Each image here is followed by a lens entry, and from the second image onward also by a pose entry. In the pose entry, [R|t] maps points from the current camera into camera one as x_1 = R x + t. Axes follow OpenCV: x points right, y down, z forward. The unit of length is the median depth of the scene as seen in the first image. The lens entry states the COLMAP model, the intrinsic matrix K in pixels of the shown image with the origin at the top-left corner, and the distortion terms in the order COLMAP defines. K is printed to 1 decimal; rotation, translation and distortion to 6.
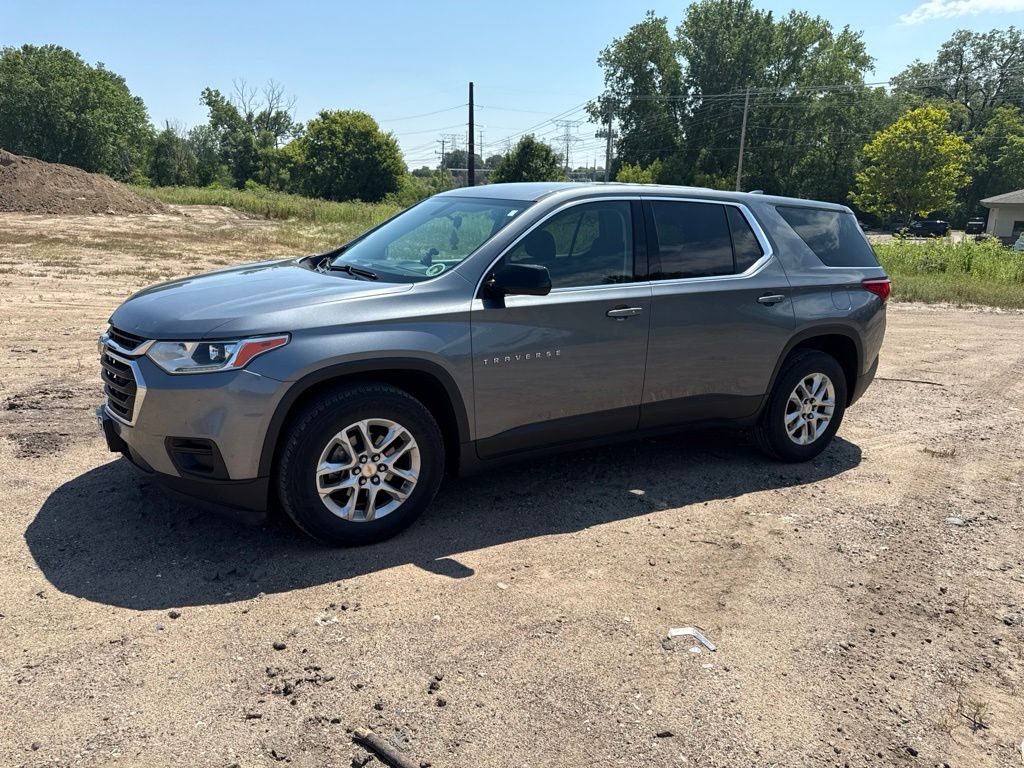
lens RADIAL K [[730.4, 0, 509.7], [0, 730.4, 377.9], [0, 0, 1]] dist [0.030673, -0.039236]
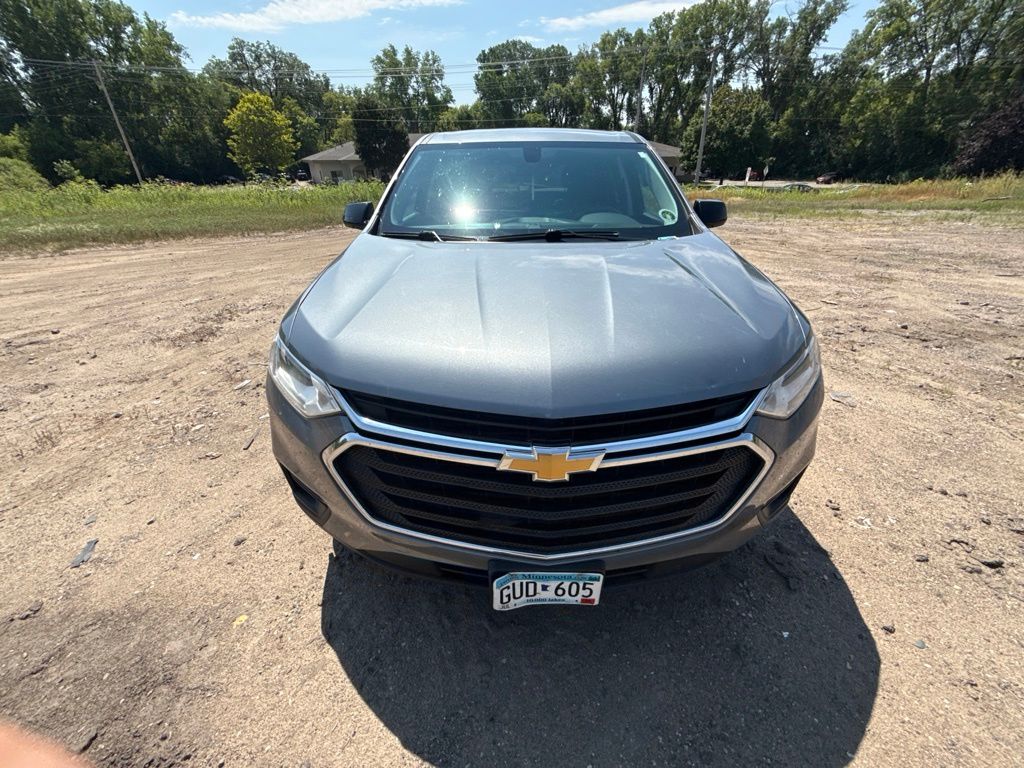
lens RADIAL K [[410.3, 0, 511.6], [0, 410.3, 383.3], [0, 0, 1]] dist [-0.001185, 0.000232]
pose [[0.513476, -0.429814, 0.742699, -0.082877], [0.224754, 0.902661, 0.367001, -0.022281], [-0.828147, -0.021522, 0.560097, 0.096319]]
